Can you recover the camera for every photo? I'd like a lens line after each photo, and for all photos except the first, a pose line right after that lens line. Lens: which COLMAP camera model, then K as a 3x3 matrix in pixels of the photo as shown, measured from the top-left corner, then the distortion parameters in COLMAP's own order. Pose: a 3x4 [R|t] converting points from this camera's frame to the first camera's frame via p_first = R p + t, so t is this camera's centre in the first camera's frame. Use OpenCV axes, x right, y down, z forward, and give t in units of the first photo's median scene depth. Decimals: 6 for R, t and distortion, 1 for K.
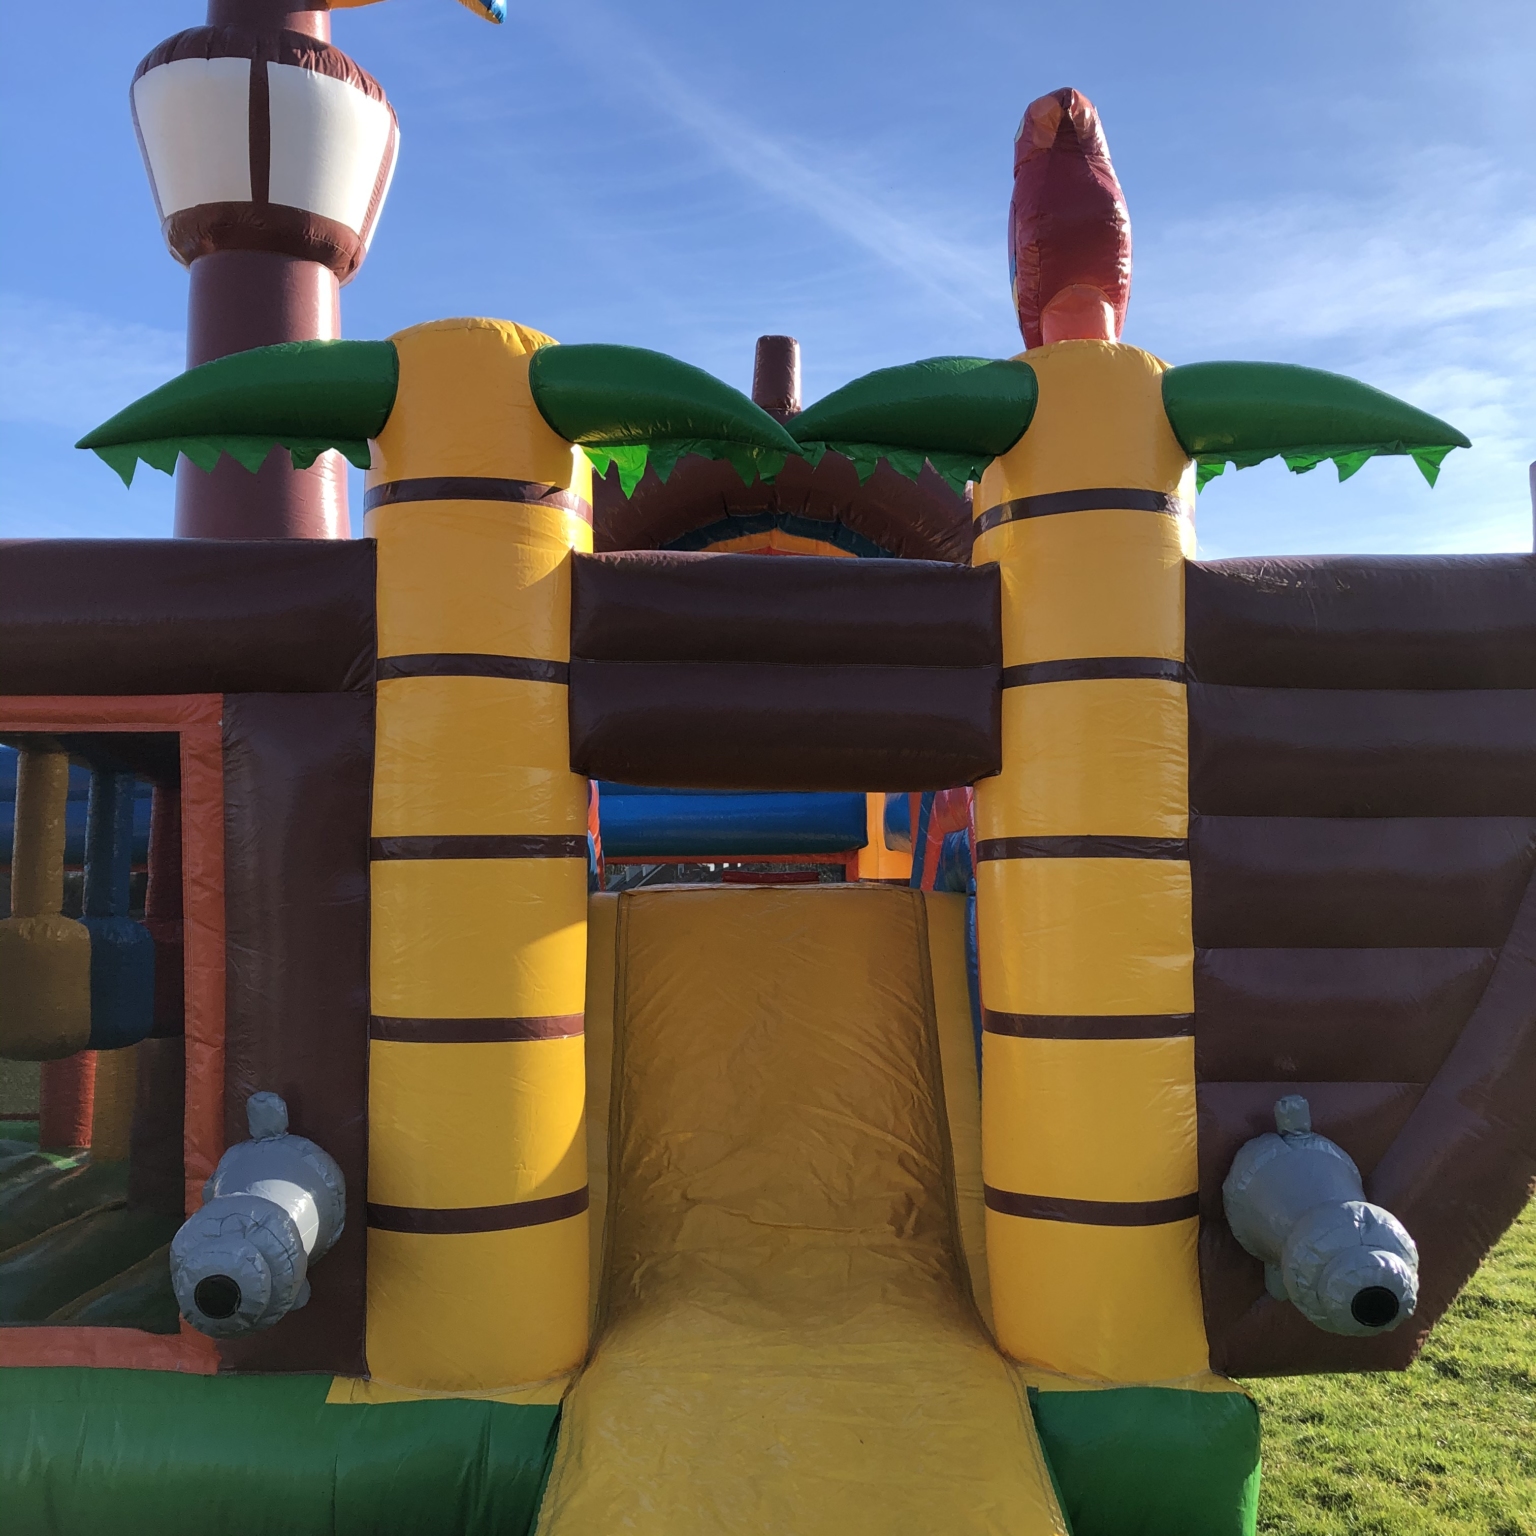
lens RADIAL K [[1655.4, 0, 769.7], [0, 1655.4, 771.0], [0, 0, 1]] dist [0.065115, 0.000000]
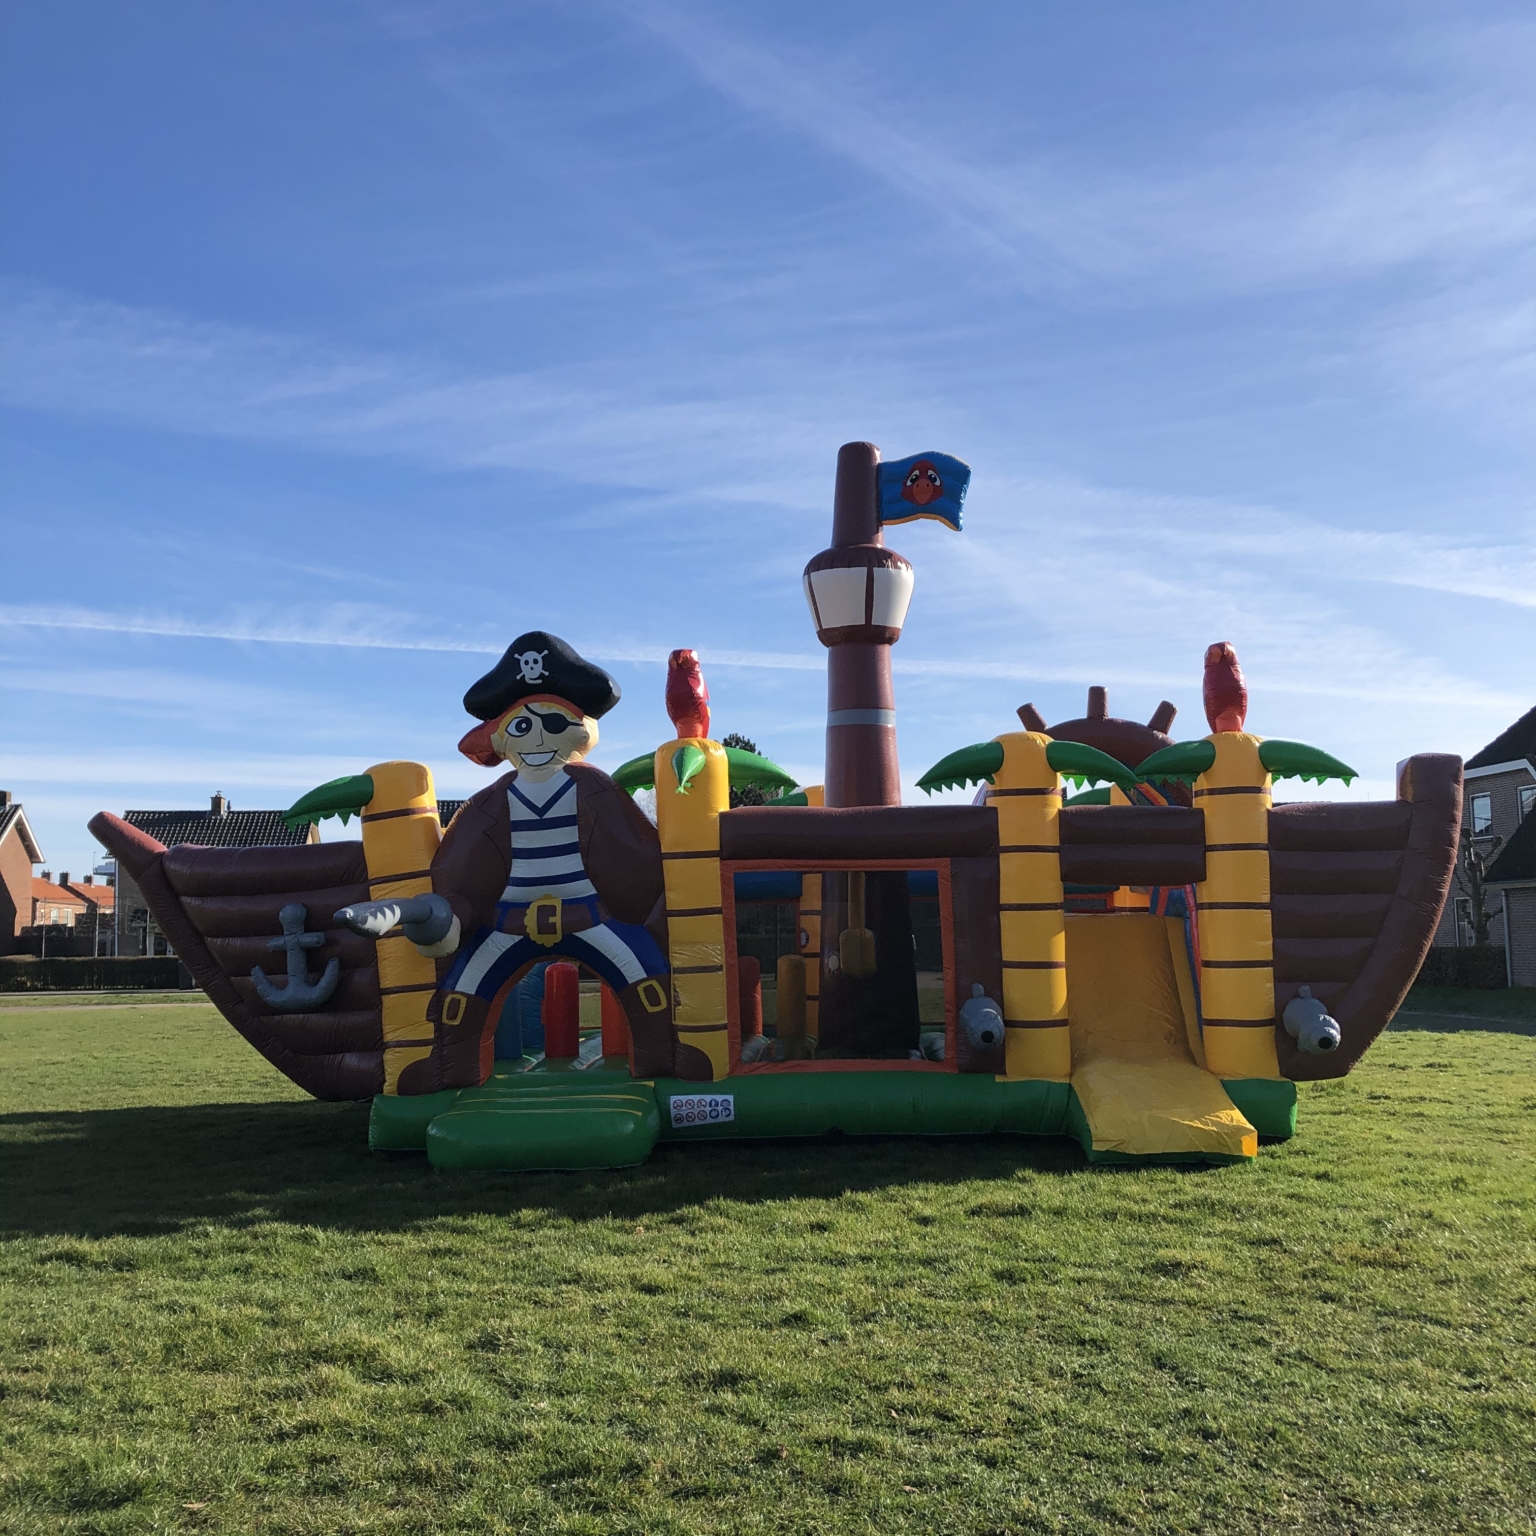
lens RADIAL K [[1655.4, 0, 765.4], [0, 1655.4, 763.5], [0, 0, 1]] dist [0.065115, 0.000000]
pose [[0.996570, -0.014791, -0.081426, -0.415881], [0.014182, 0.999867, -0.008062, -0.202110], [0.081535, 0.006880, 0.996647, -2.111872]]
